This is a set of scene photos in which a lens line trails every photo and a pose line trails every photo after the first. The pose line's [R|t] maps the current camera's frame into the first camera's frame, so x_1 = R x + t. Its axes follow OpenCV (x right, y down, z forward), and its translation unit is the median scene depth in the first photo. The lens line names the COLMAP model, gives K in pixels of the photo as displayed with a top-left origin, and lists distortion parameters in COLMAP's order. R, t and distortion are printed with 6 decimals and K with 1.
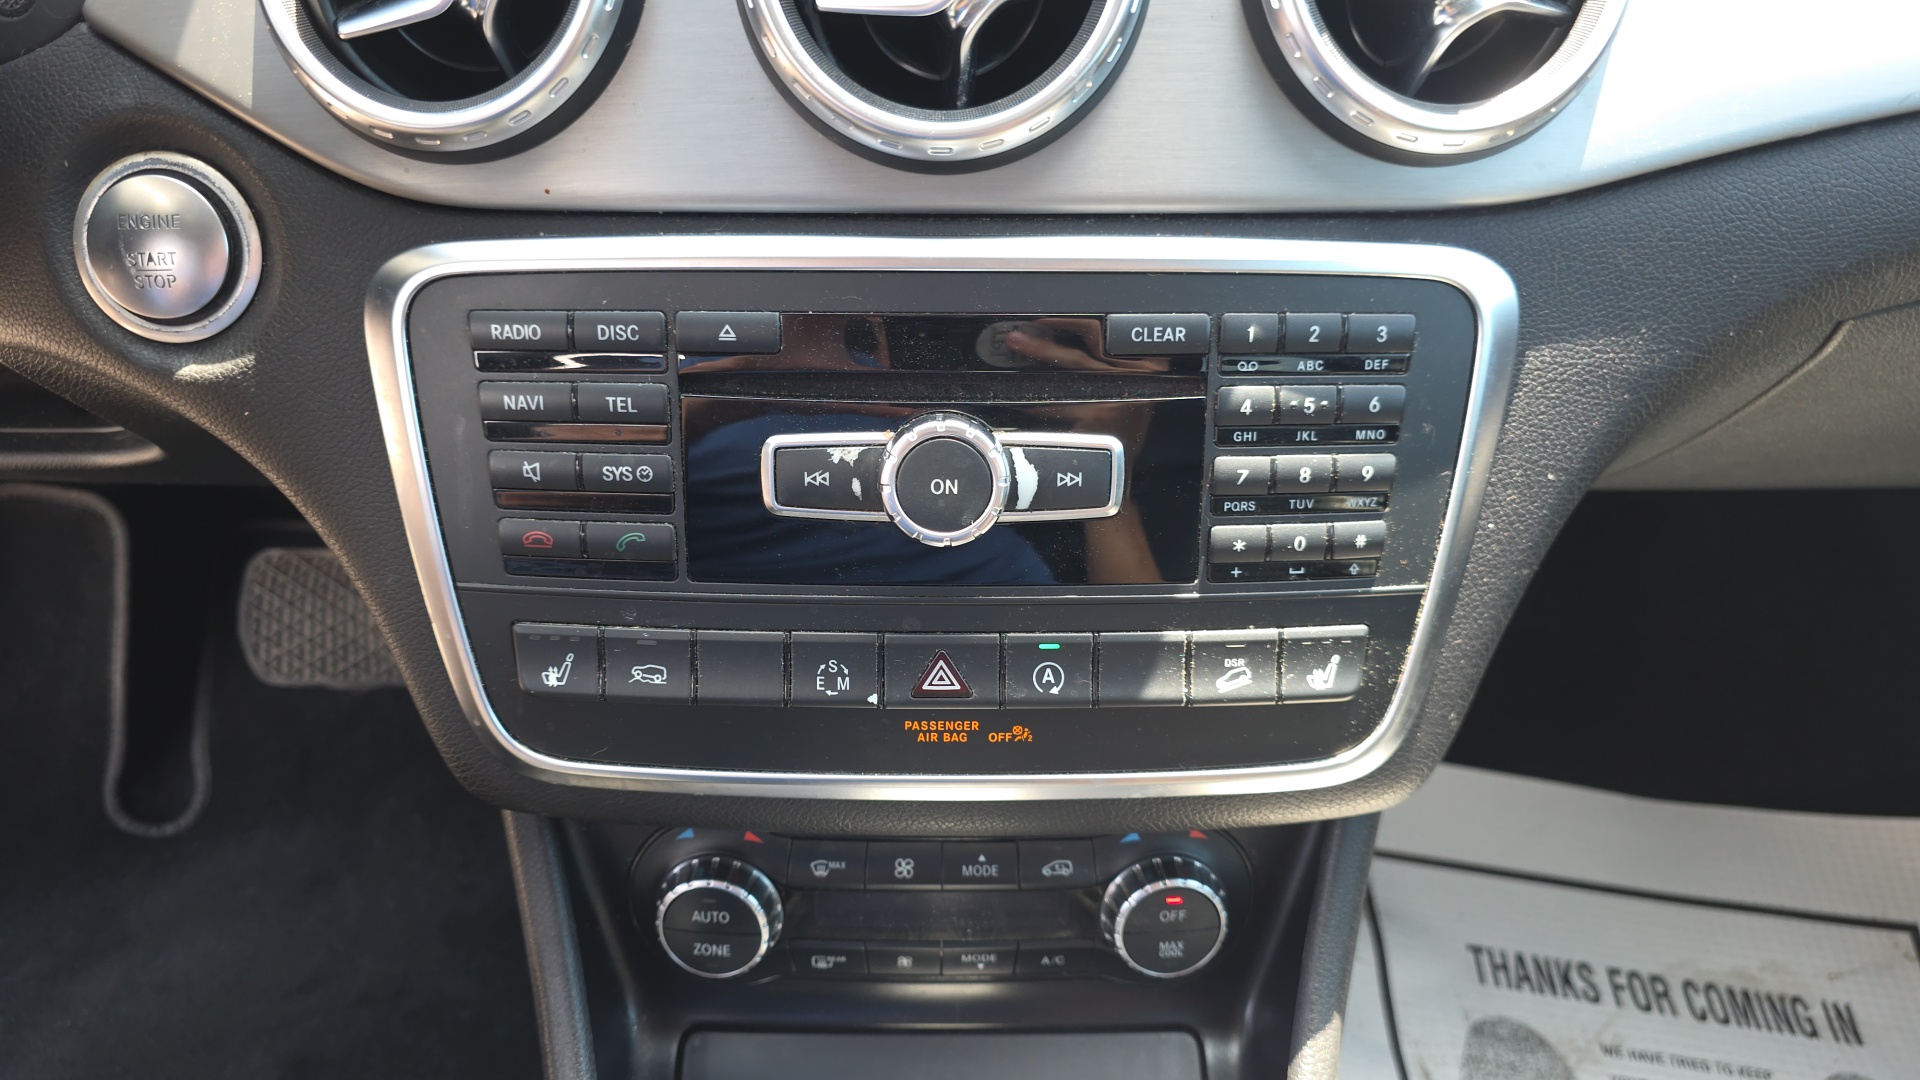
lens RADIAL K [[1327.5, 0, 926.2], [0, 1327.5, 543.7], [0, 0, 1]] dist [0.052403, -0.084808]
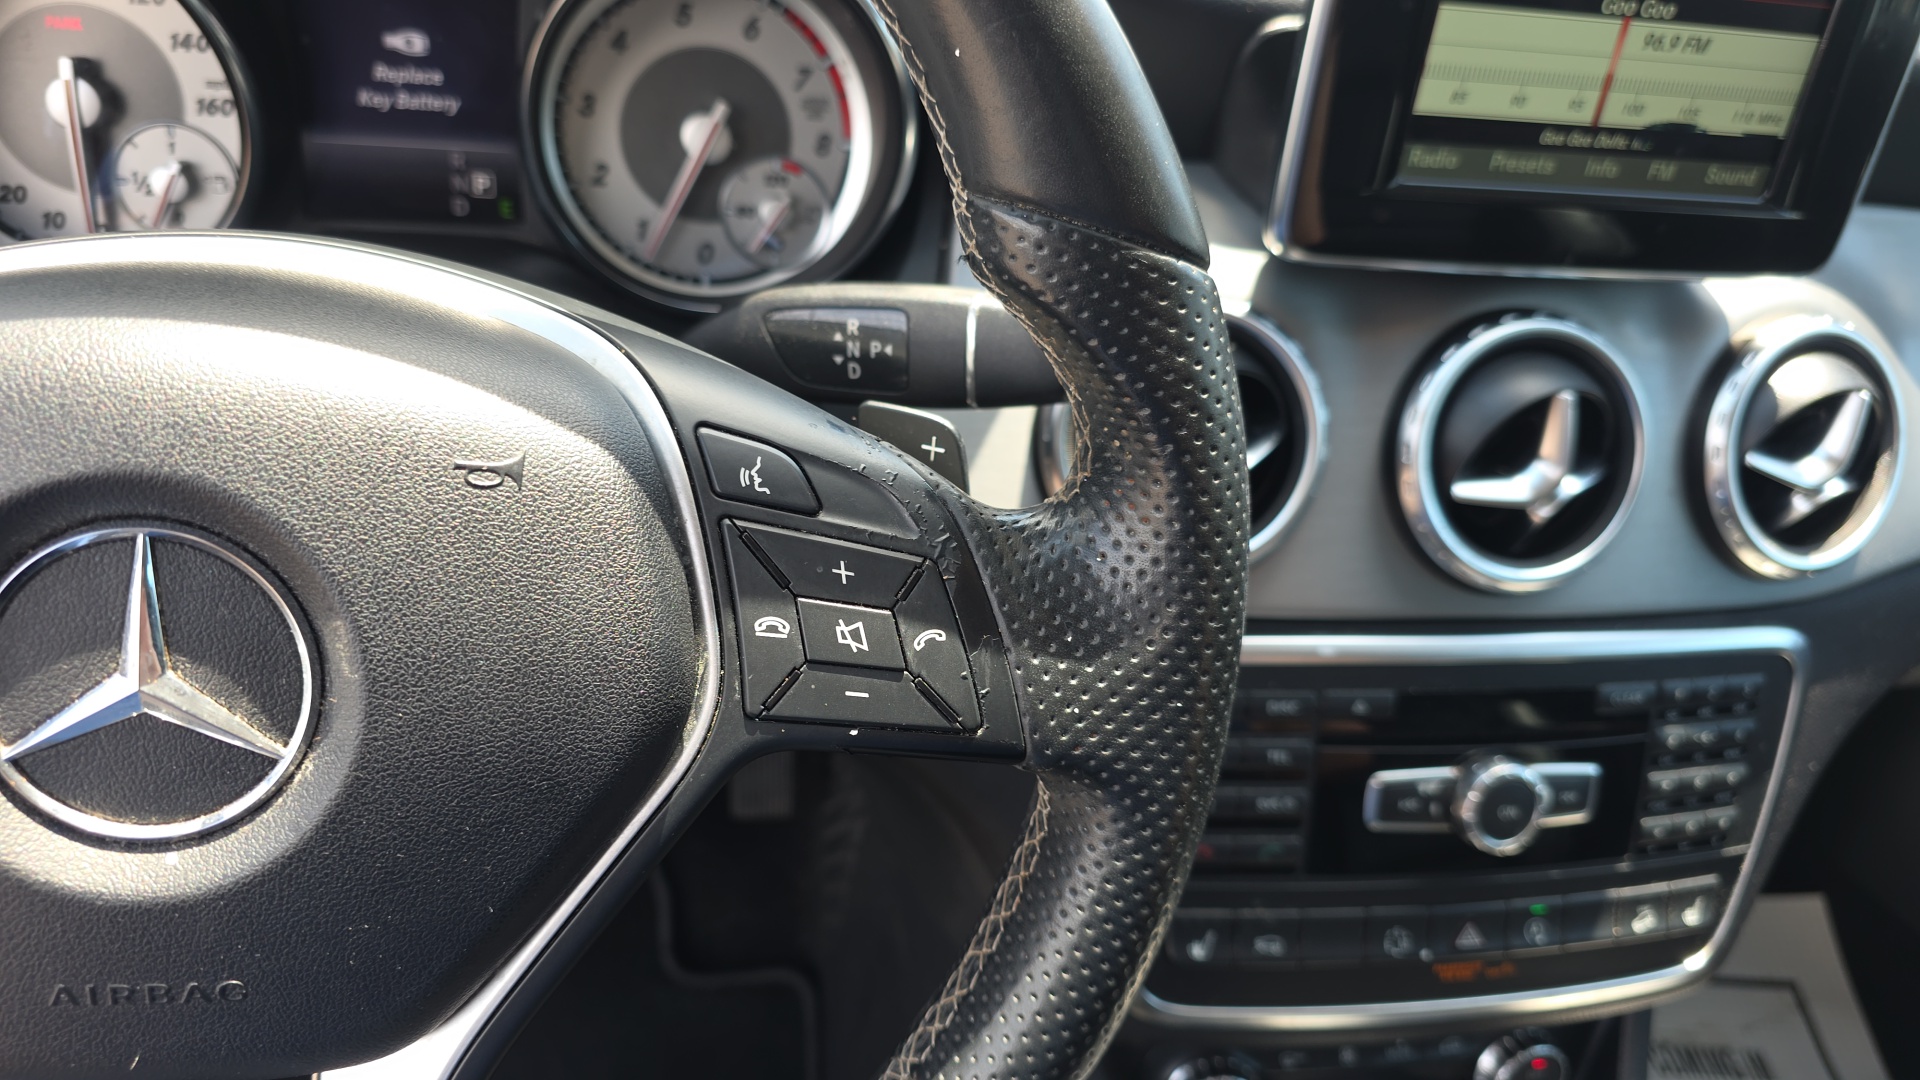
lens RADIAL K [[1343.5, 0, 931.5], [0, 1343.5, 541.7], [0, 0, 1]] dist [0.033459, -0.058913]
pose [[0.978696, -0.006264, 0.205219, -0.688960], [0.011675, 0.999615, -0.025168, -0.235900], [-0.204982, 0.027028, 0.978392, -0.235673]]
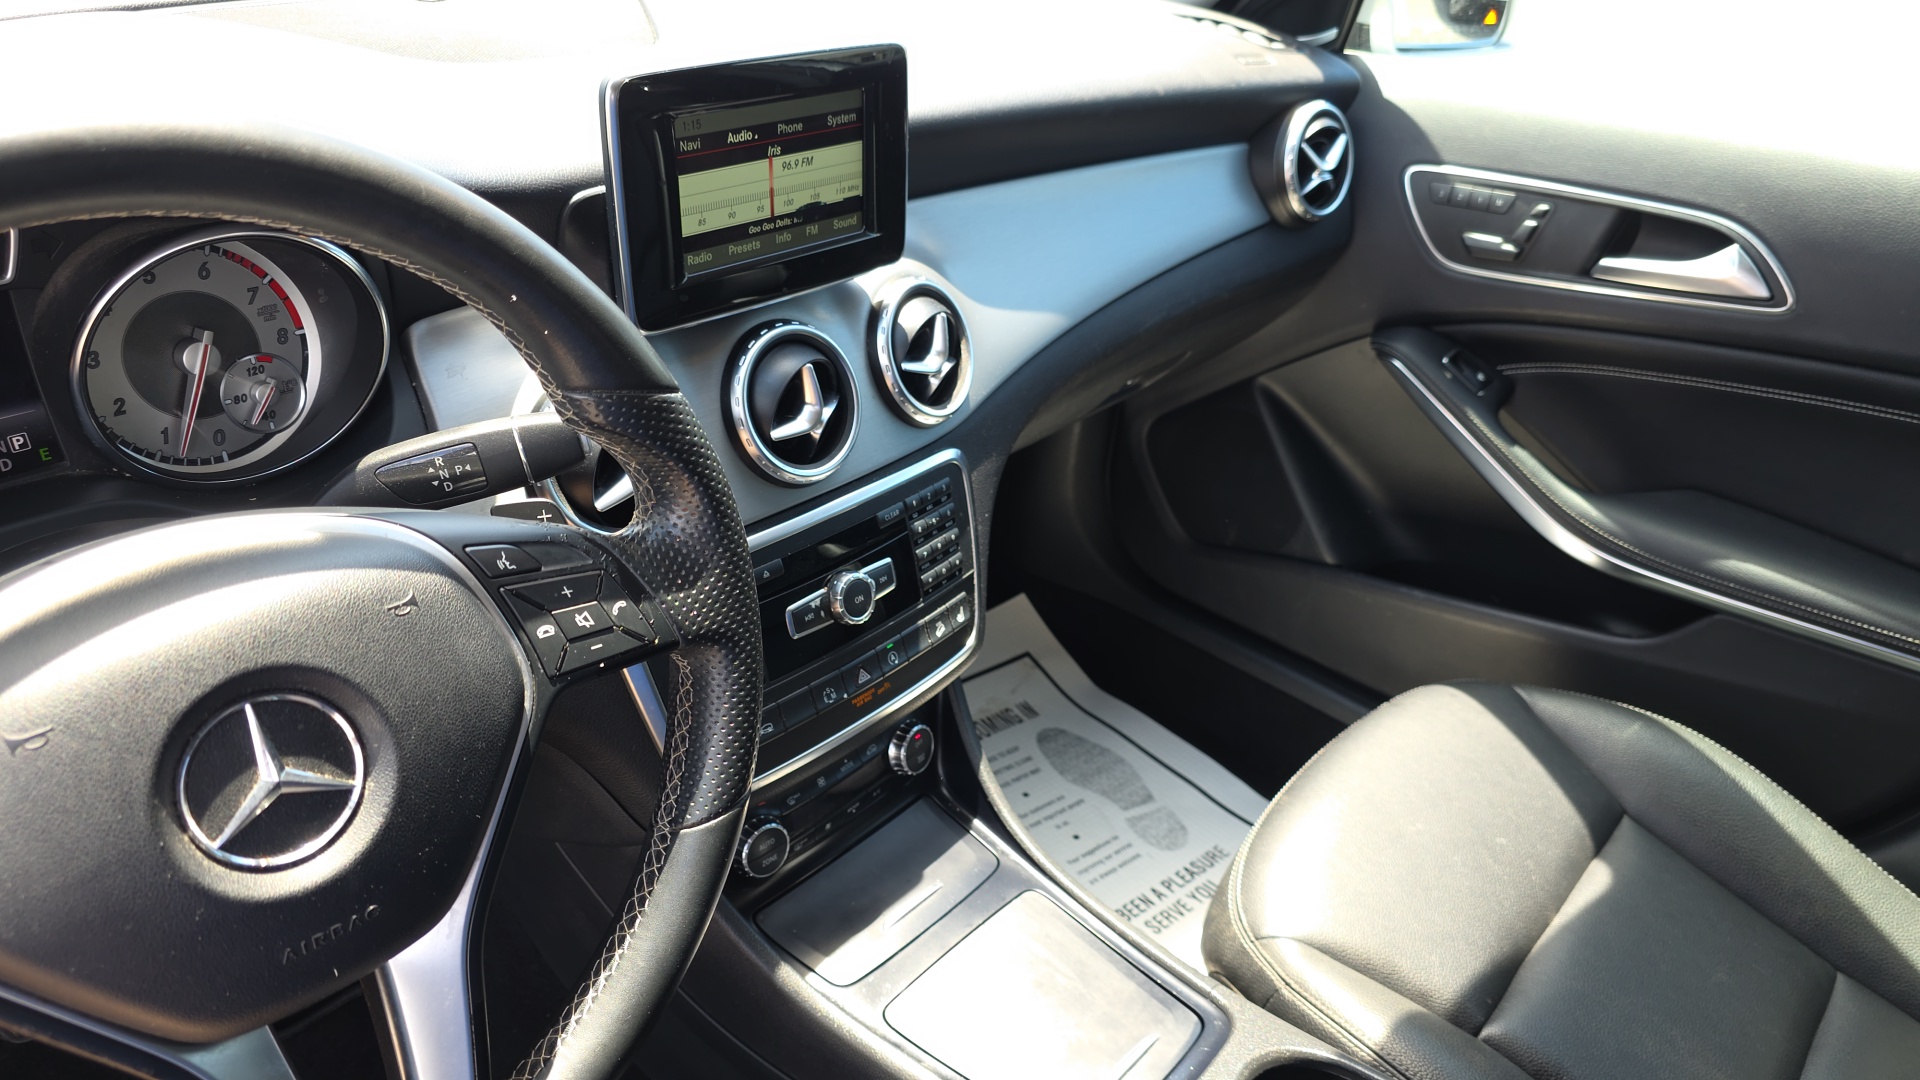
lens RADIAL K [[1307.6, 0, 934.7], [0, 1307.6, 545.0], [0, 0, 1]] dist [0.055046, -0.062578]
pose [[0.667583, -0.342329, 0.661168, -1.147610], [0.348304, 0.928458, 0.129039, -0.314180], [-0.658040, 0.144143, 0.739058, -0.719128]]
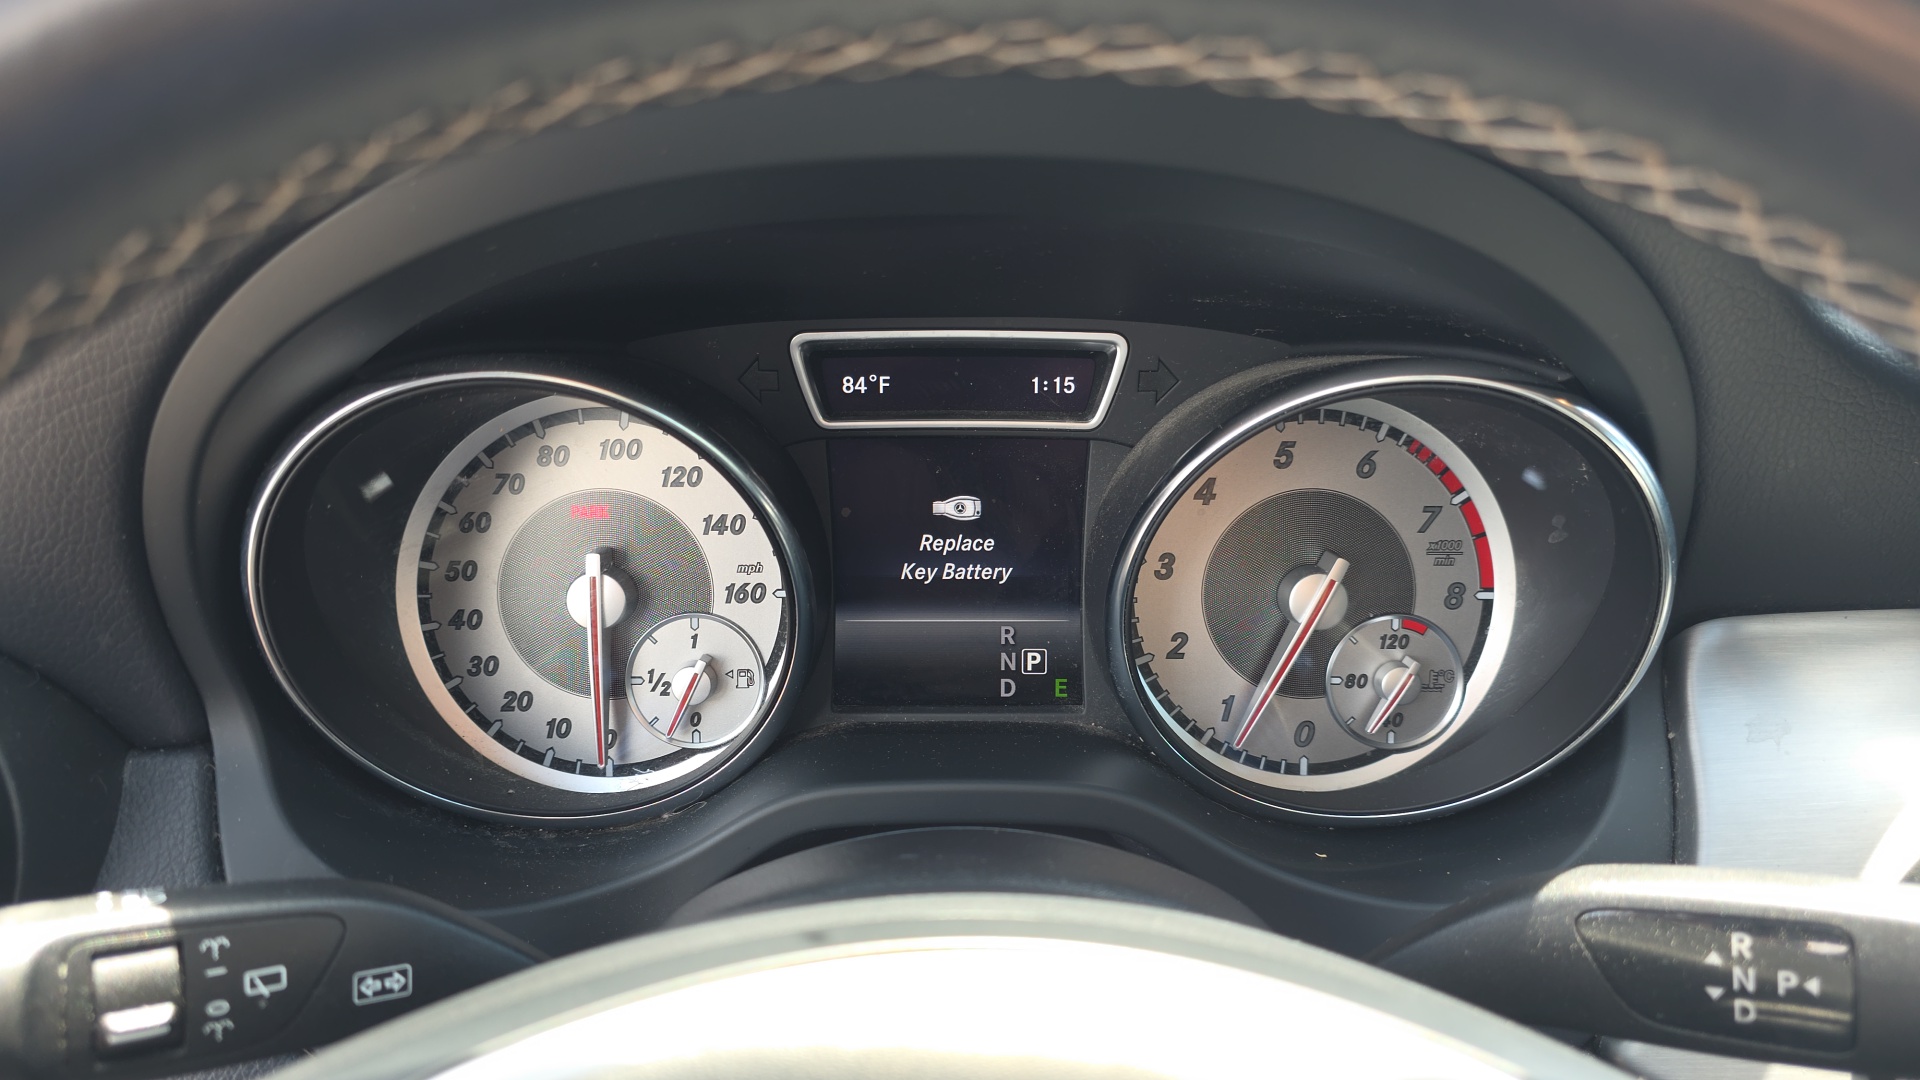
lens RADIAL K [[1324.7, 0, 960.0], [0, 1324.7, 540.0], [0, 0, 1]] dist [0.059620, -0.066652]
pose [[0.999809, -0.004618, 0.019000, -0.897083], [0.009337, 0.966519, -0.256426, -0.418182], [-0.017179, 0.256554, 0.966377, 0.032190]]
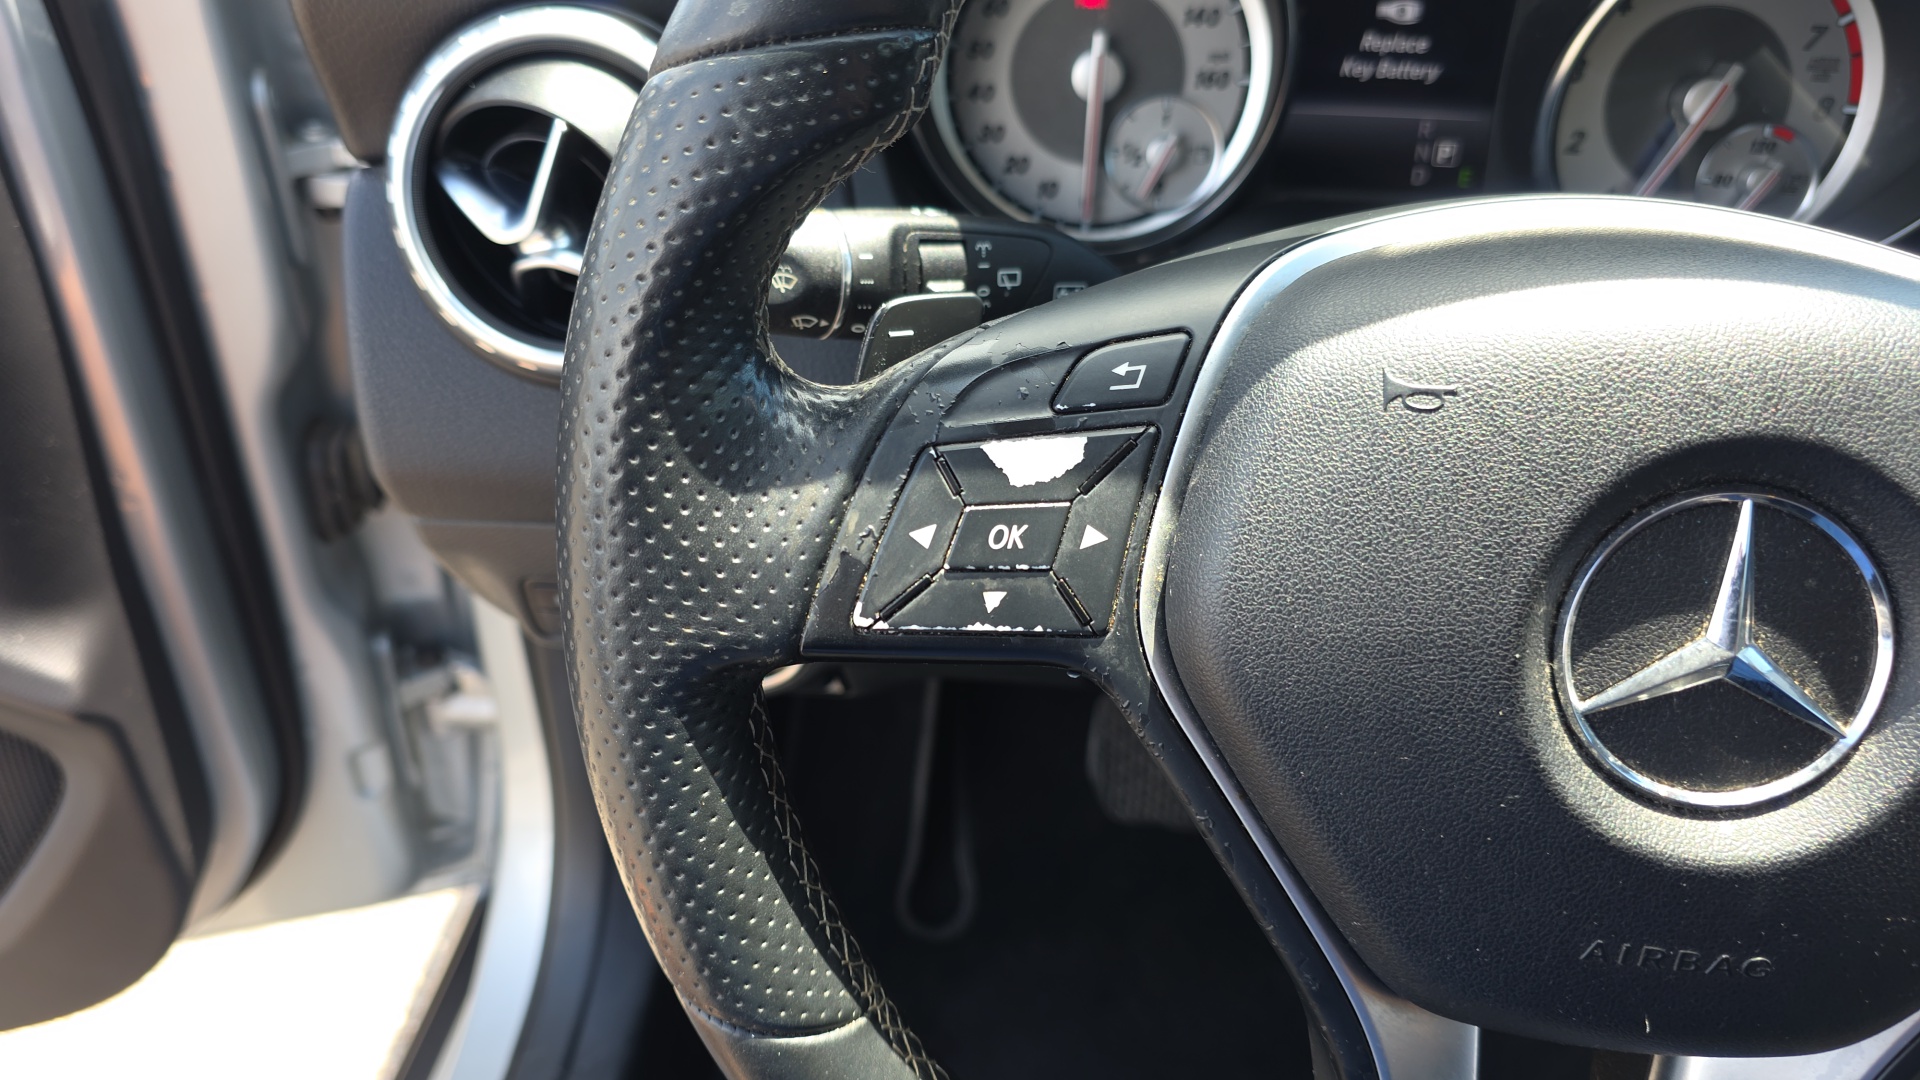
lens RADIAL K [[1336.0, 0, 960.0], [0, 1336.0, 540.0], [0, 0, 1]] dist [0.039831, -0.069607]
pose [[0.997109, 0.057337, -0.049869, -1.161289], [-0.057628, 0.998328, -0.004414, -0.219998], [0.049533, 0.007276, 0.998746, -0.187261]]
